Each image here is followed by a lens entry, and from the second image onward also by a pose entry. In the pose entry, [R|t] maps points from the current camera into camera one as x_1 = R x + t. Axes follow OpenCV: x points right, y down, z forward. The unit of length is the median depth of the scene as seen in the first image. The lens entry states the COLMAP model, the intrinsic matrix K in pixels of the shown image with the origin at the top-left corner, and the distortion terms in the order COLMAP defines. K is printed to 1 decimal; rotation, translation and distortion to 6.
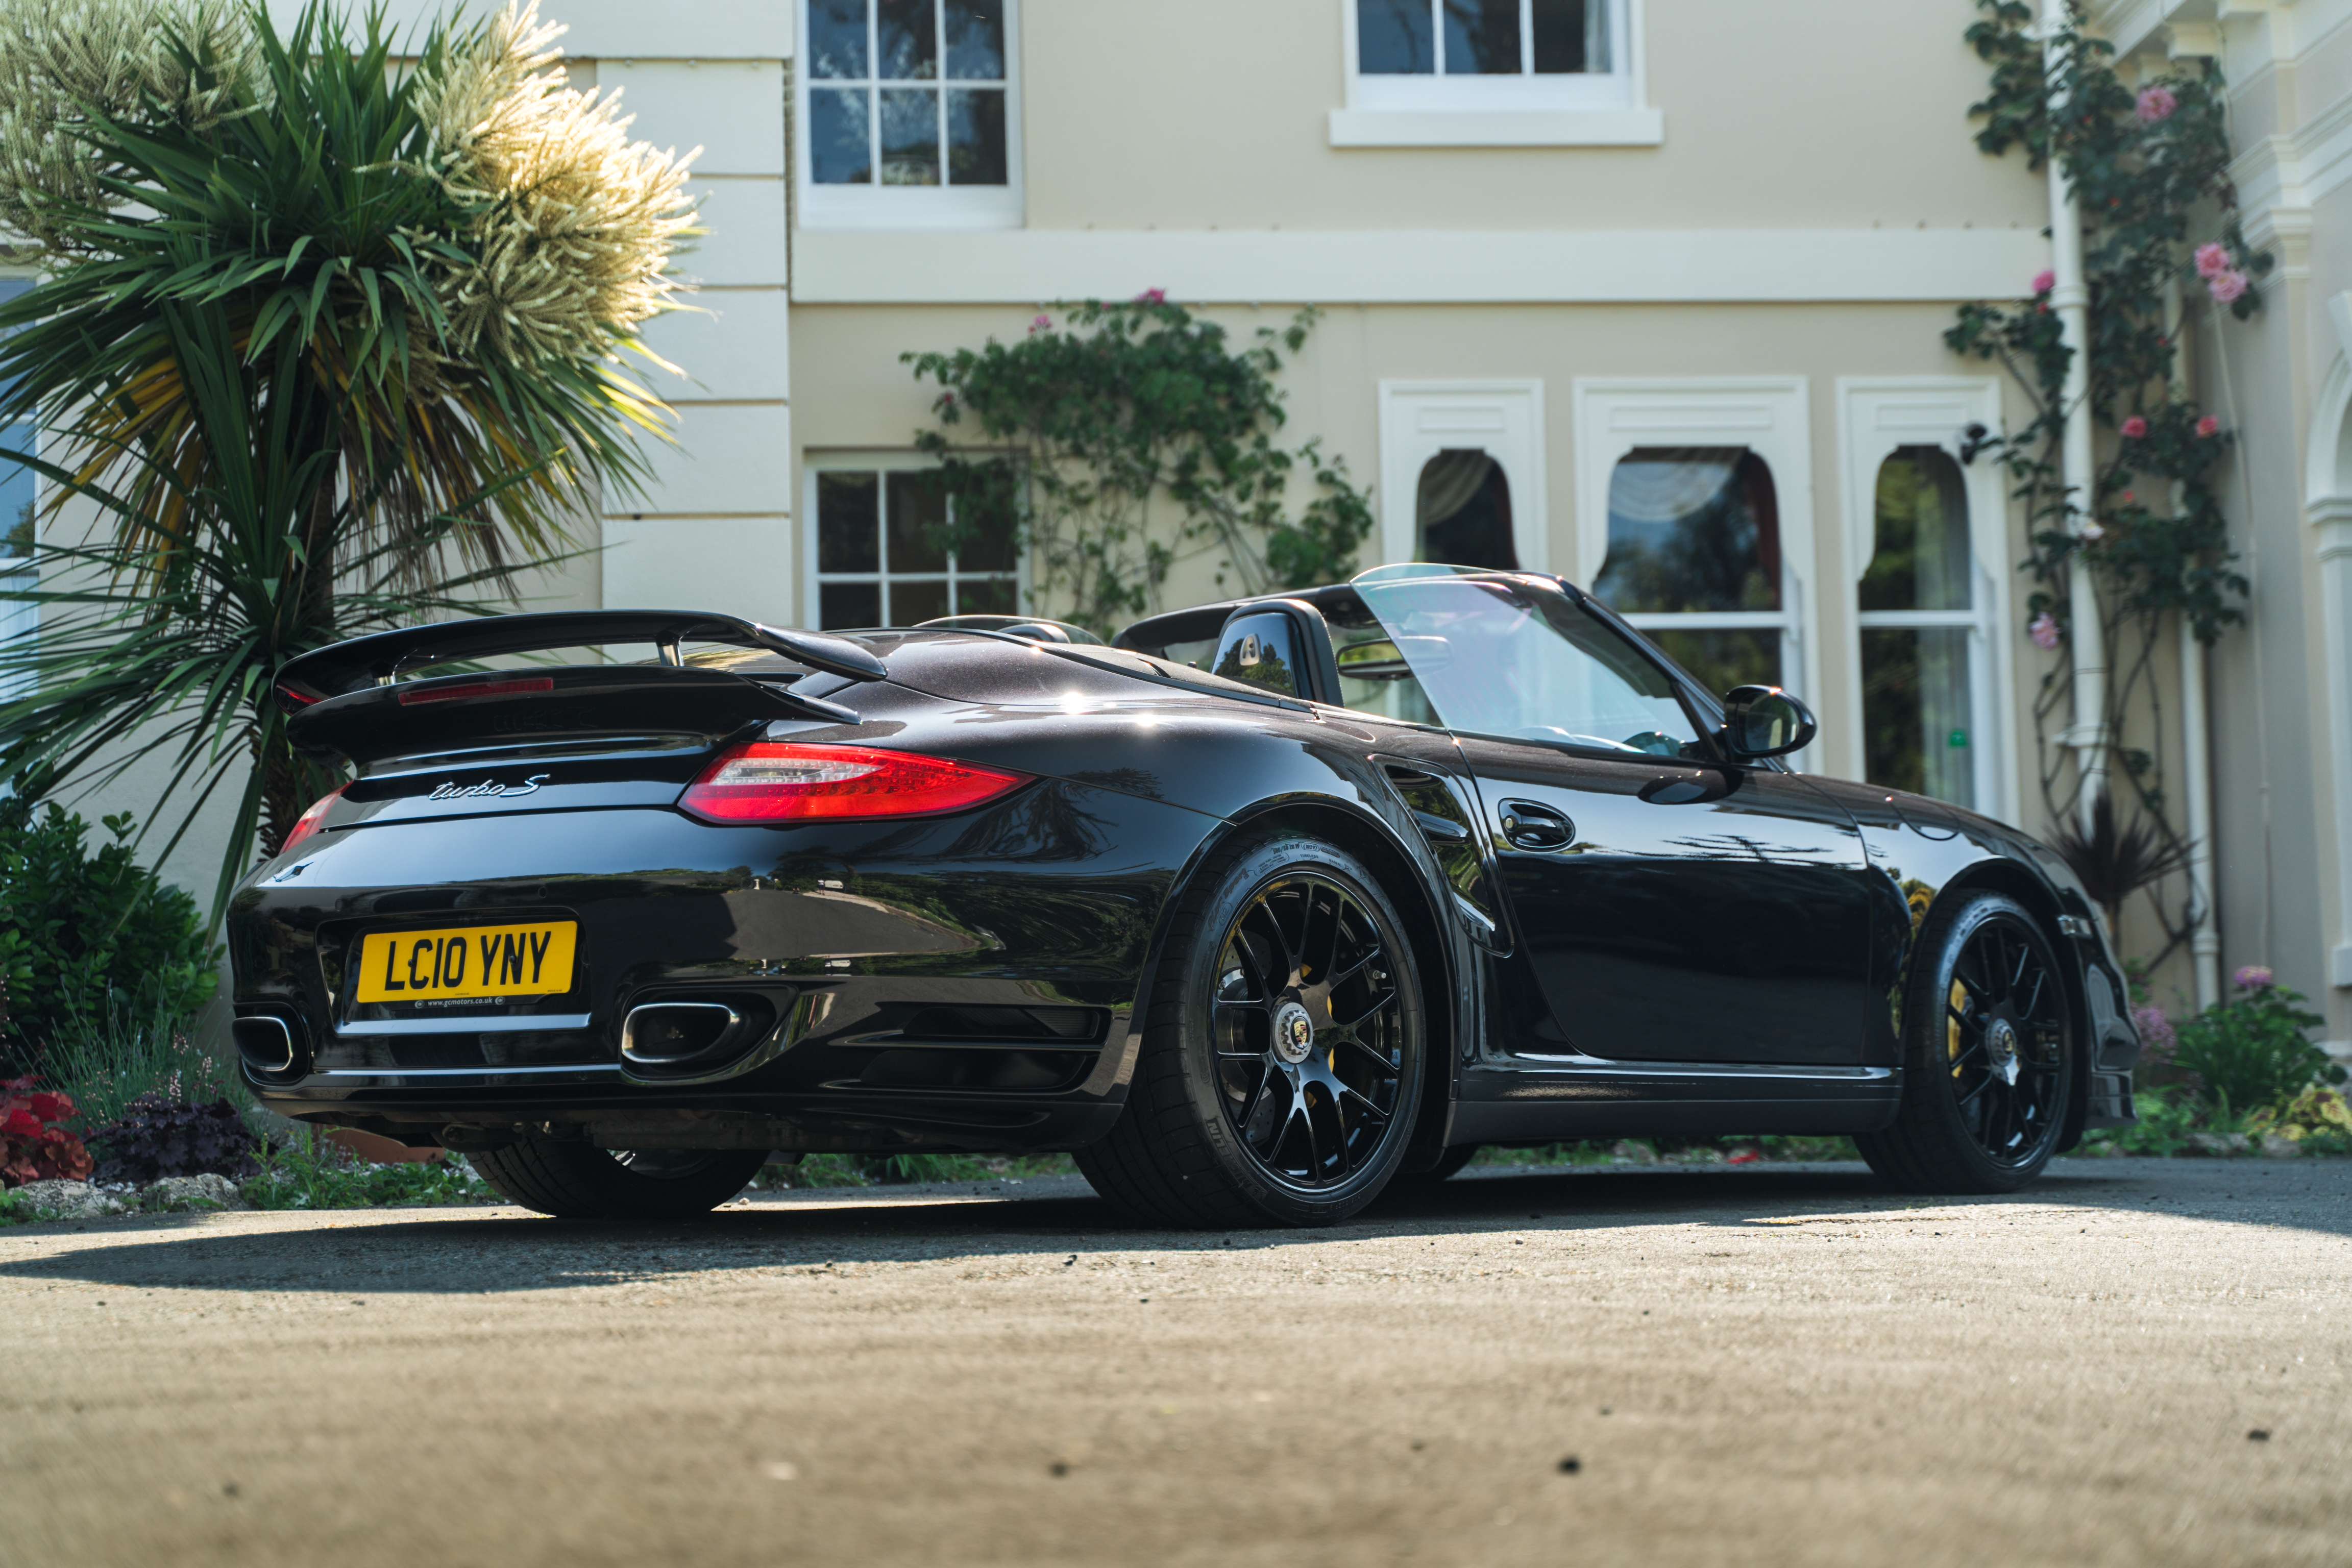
lens RADIAL K [[3940.0, 0, 1175.8], [0, 3940.0, 784.3], [0, 0, 1]] dist [0.127907, 0.000000]
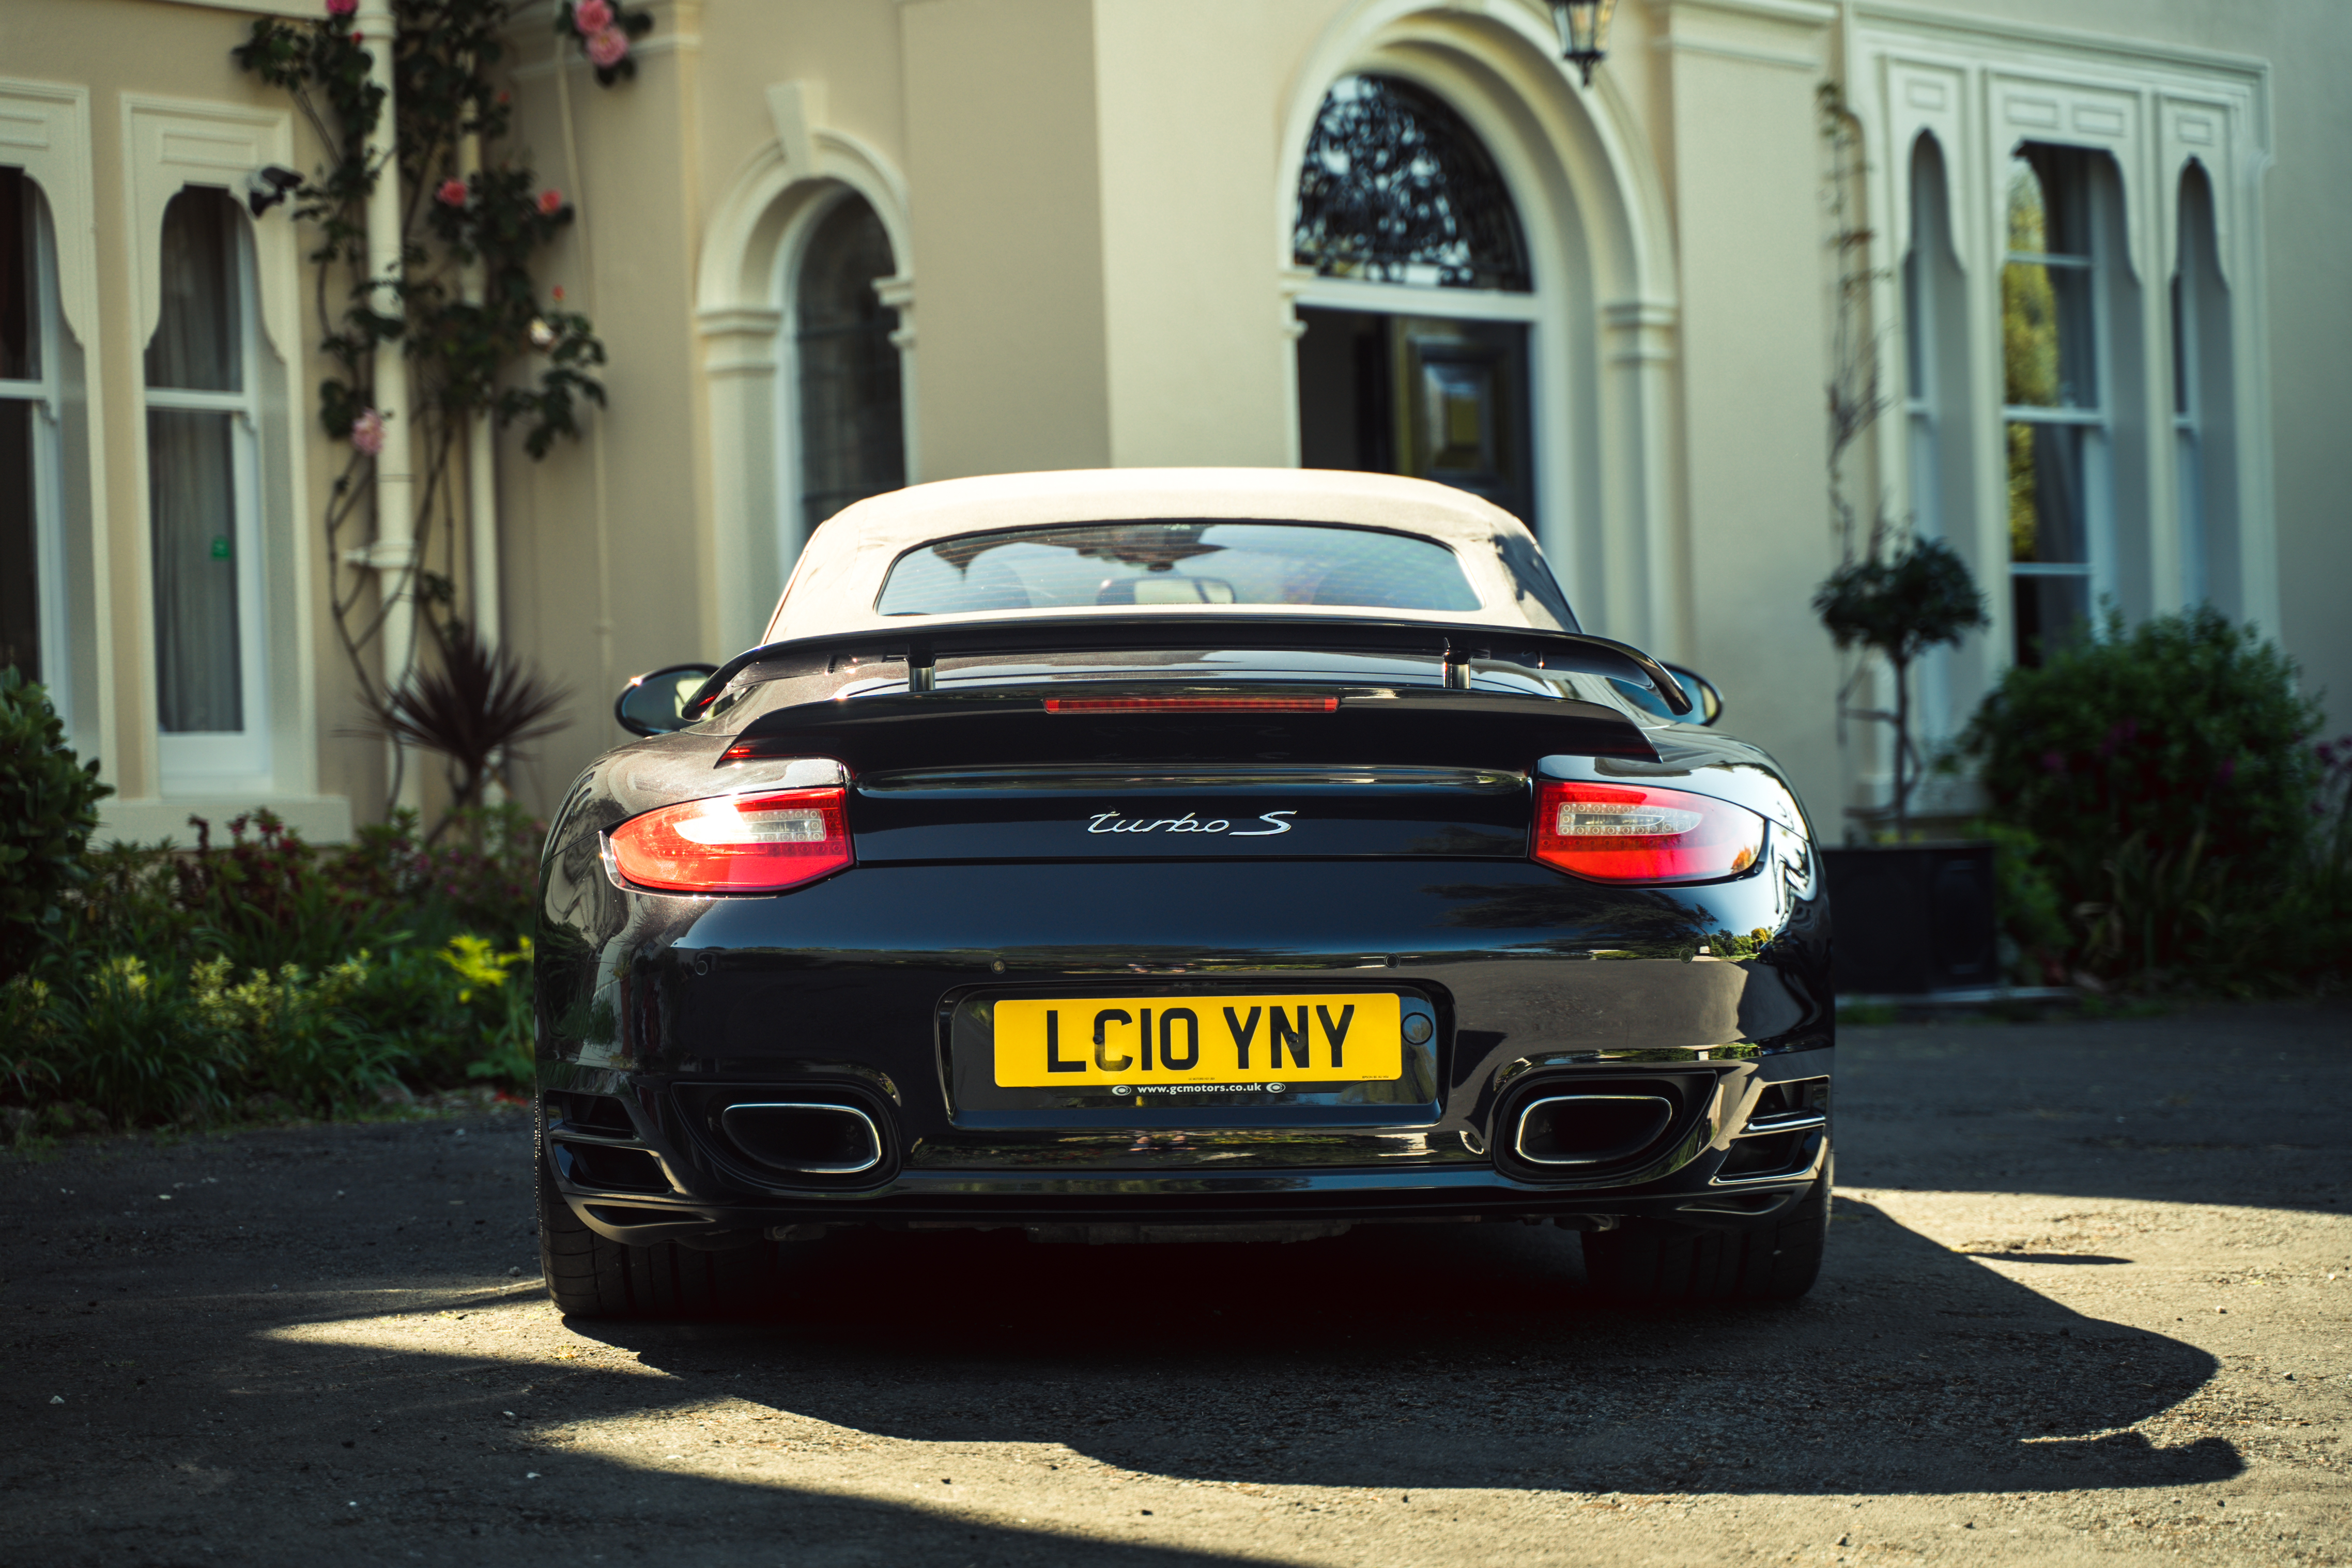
lens RADIAL K [[5119.9, 0, 1176.3], [0, 5119.9, 784.6], [0, 0, 1]] dist [-0.003623, 0.000000]
pose [[0.702000, 0.000492, 0.712177, -0.425782], [-0.052407, 0.997324, 0.050969, -0.027853], [-0.710246, -0.073103, 0.700147, 0.120972]]
